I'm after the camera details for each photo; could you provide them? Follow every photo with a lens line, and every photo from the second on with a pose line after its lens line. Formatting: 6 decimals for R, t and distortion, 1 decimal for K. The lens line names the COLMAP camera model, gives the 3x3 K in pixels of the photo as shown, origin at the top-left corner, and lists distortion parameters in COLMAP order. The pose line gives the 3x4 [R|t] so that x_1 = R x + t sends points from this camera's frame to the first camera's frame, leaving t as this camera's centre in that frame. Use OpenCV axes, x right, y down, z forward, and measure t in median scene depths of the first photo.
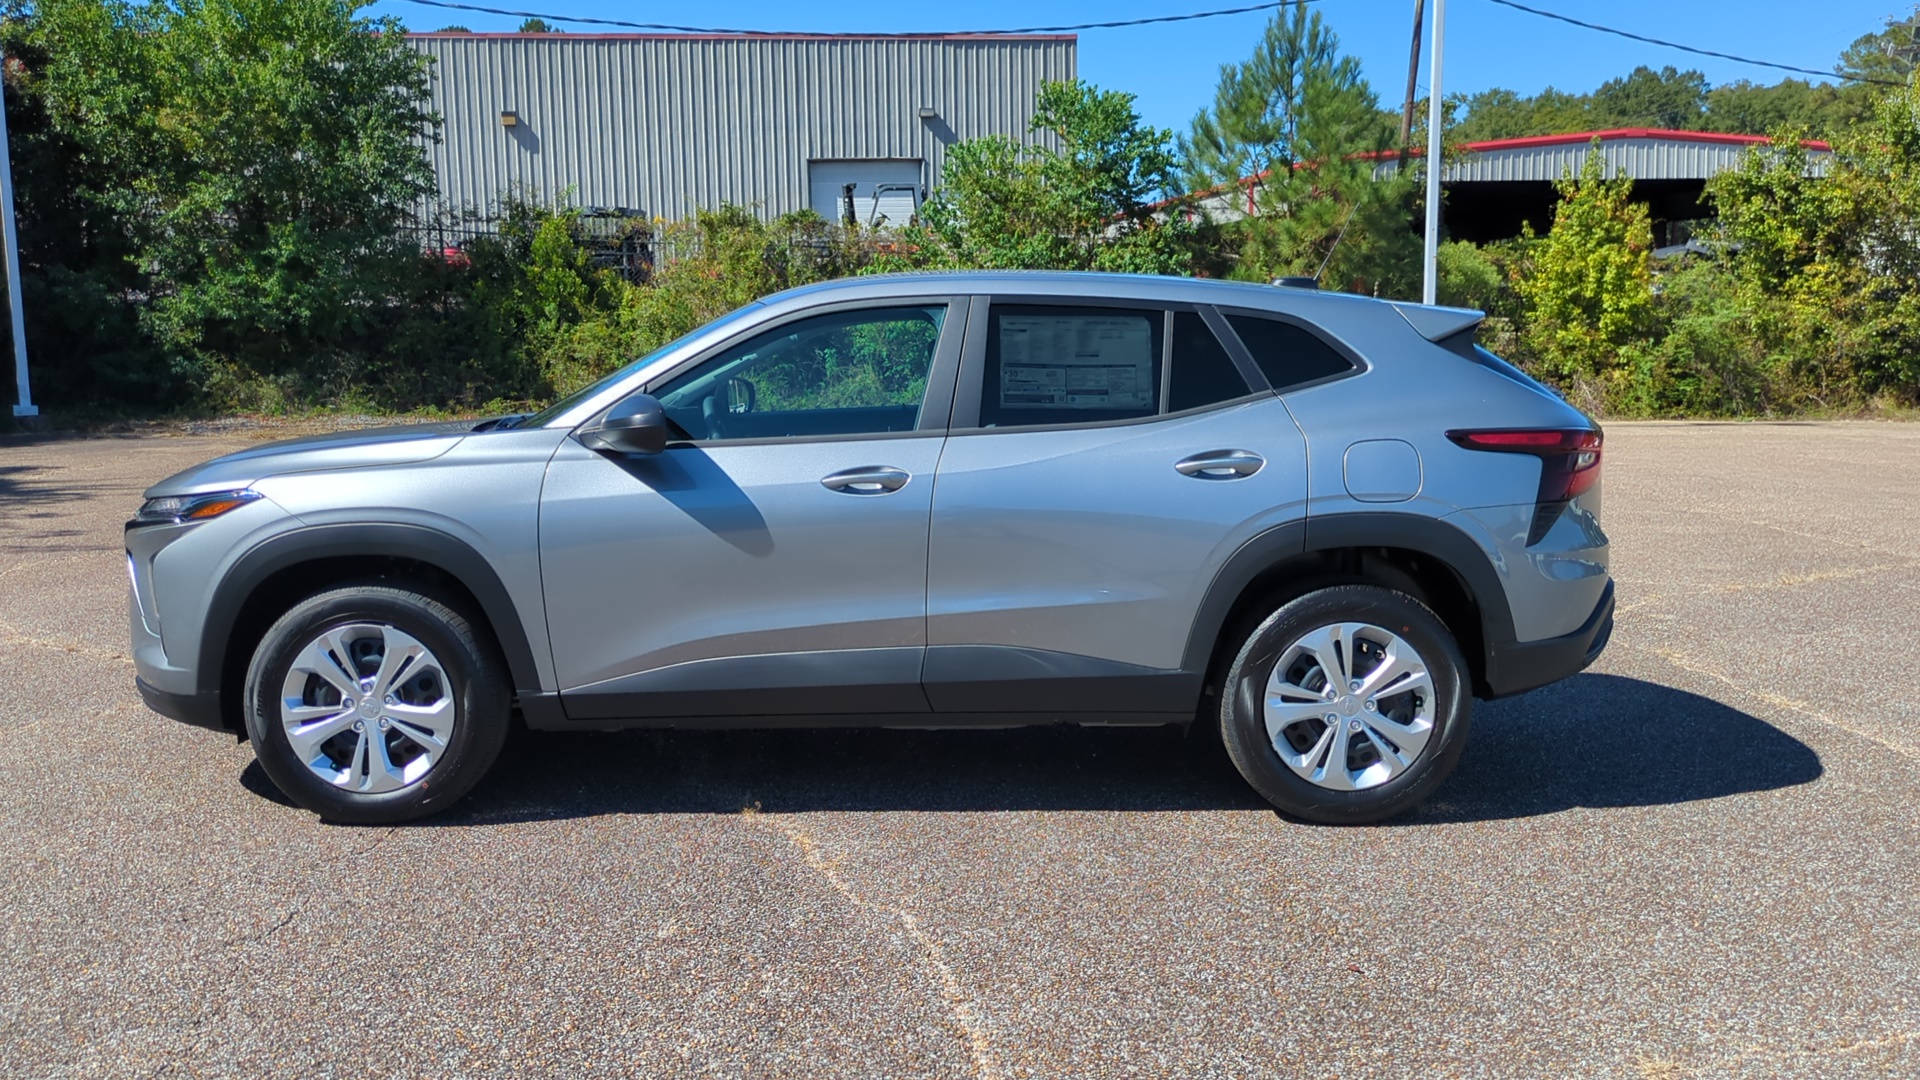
lens RADIAL K [[1685.0, 0, 954.7], [0, 1685.0, 547.4], [0, 0, 1]] dist [0.045008, -0.033476]
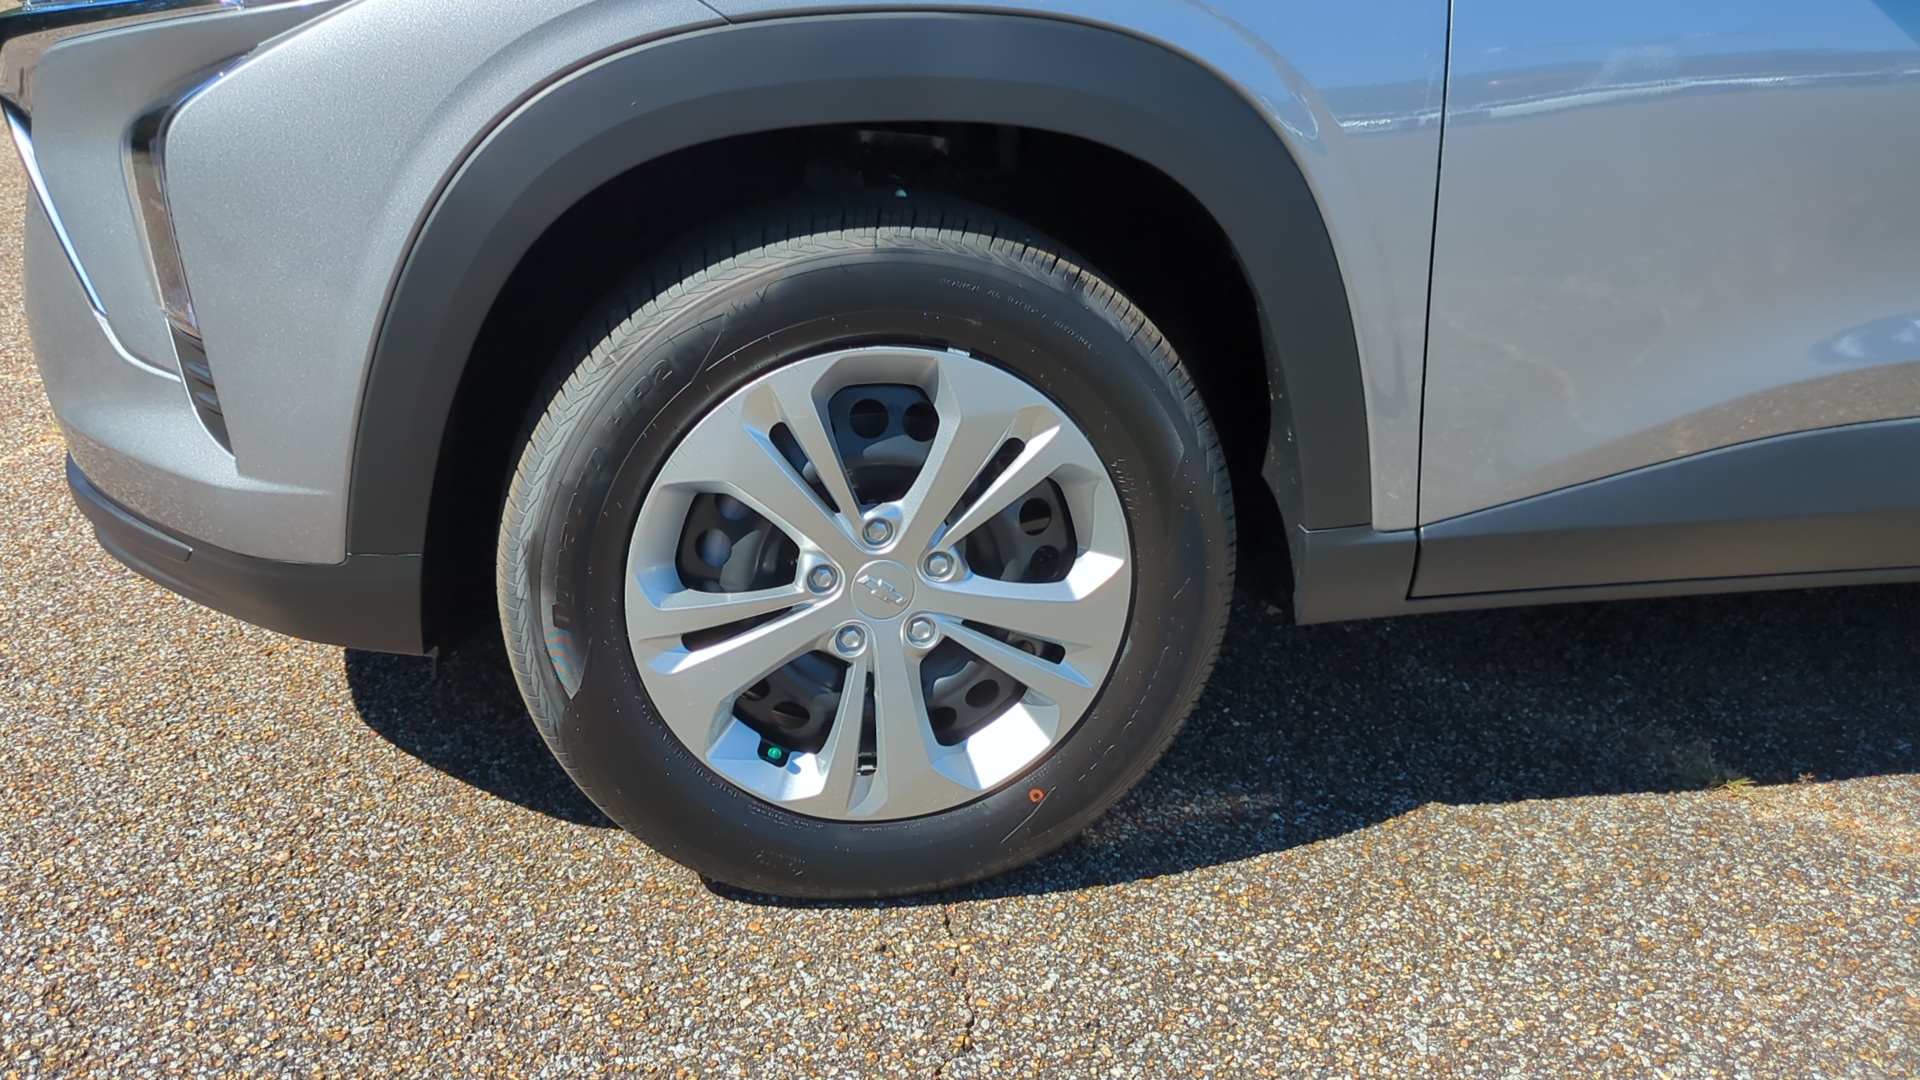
lens RADIAL K [[1685.0, 0, 977.6], [0, 1685.0, 538.7], [0, 0, 1]] dist [0.045008, -0.033476]
pose [[0.983198, -0.028834, 0.180252, -0.072584], [-0.014820, 0.971577, 0.236258, 0.000893], [-0.181941, -0.234959, 0.954825, 0.126784]]
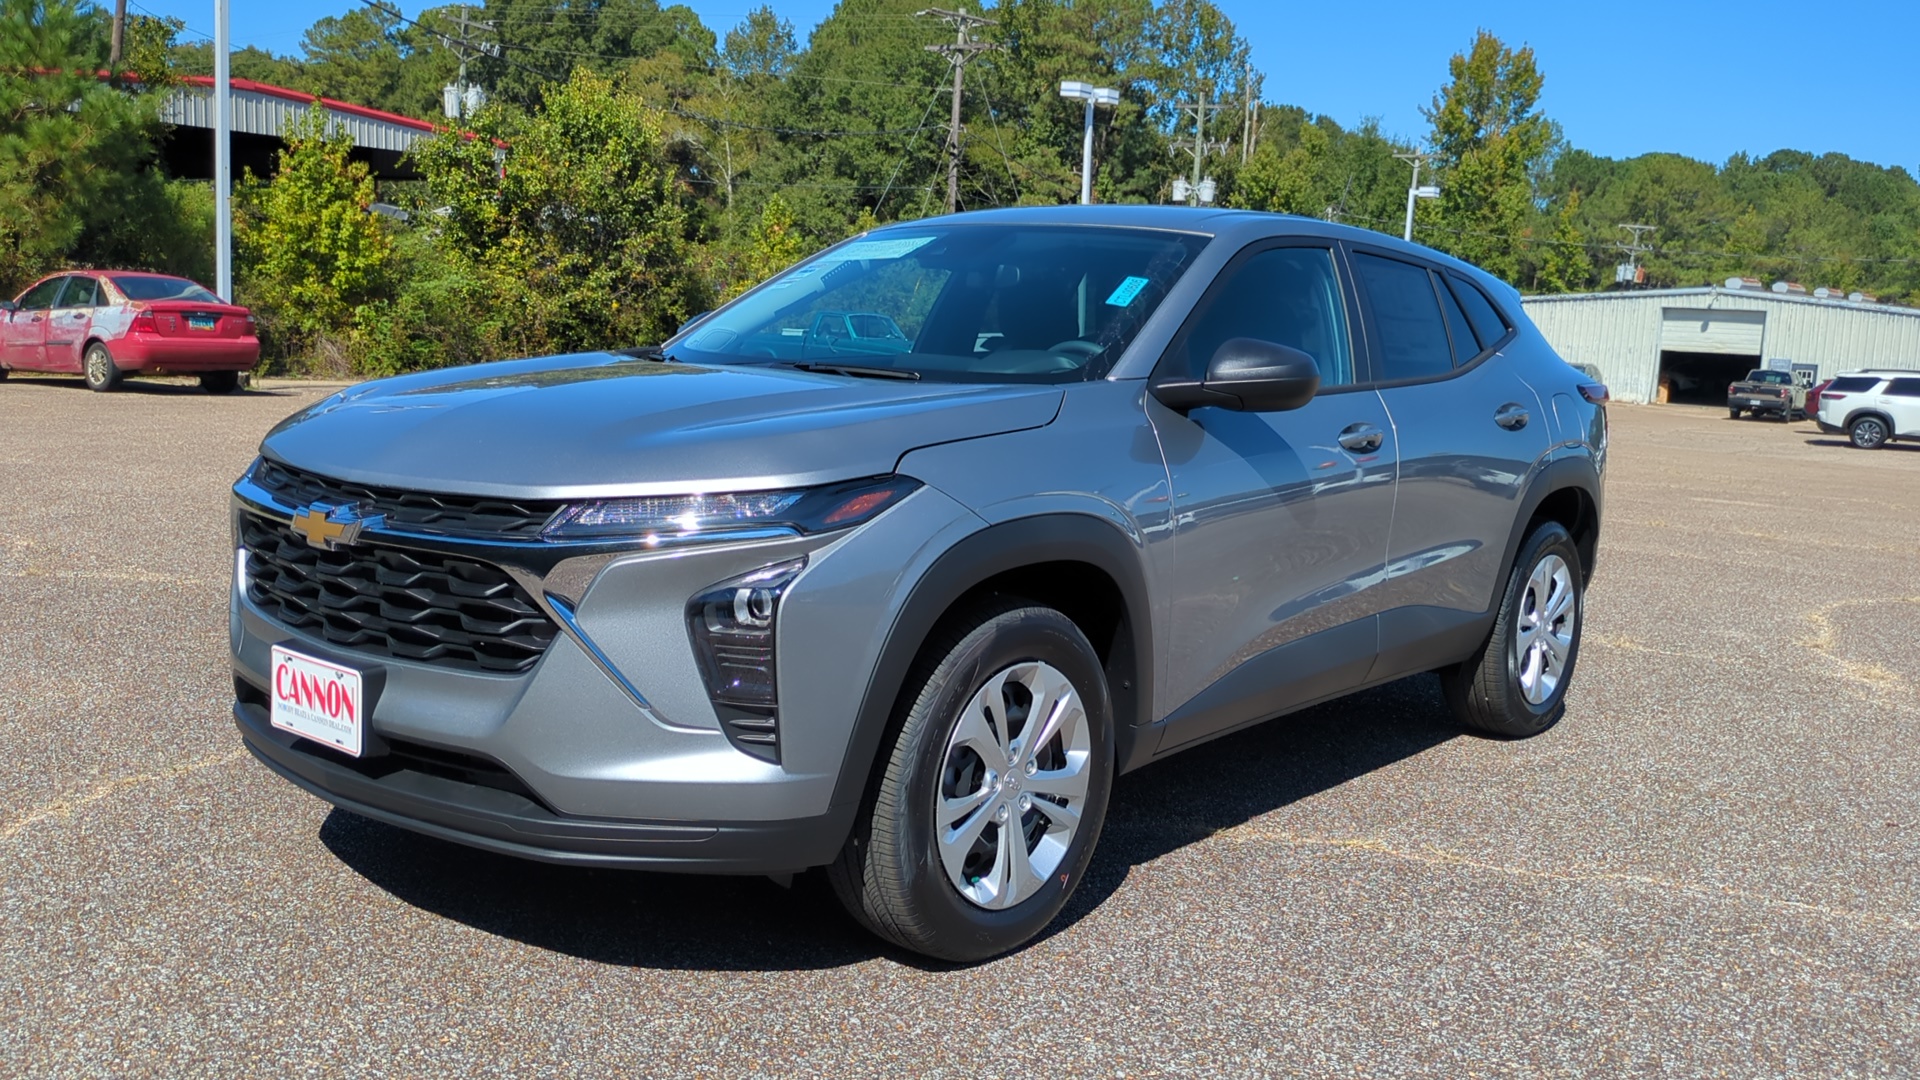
lens RADIAL K [[1685.0, 0, 953.0], [0, 1685.0, 536.0], [0, 0, 1]] dist [0.045008, -0.033476]
pose [[0.628489, -0.064984, 0.775099, -0.167304], [0.052312, 0.997779, 0.041236, -0.006892], [-0.776057, 0.014631, 0.630493, 0.108567]]
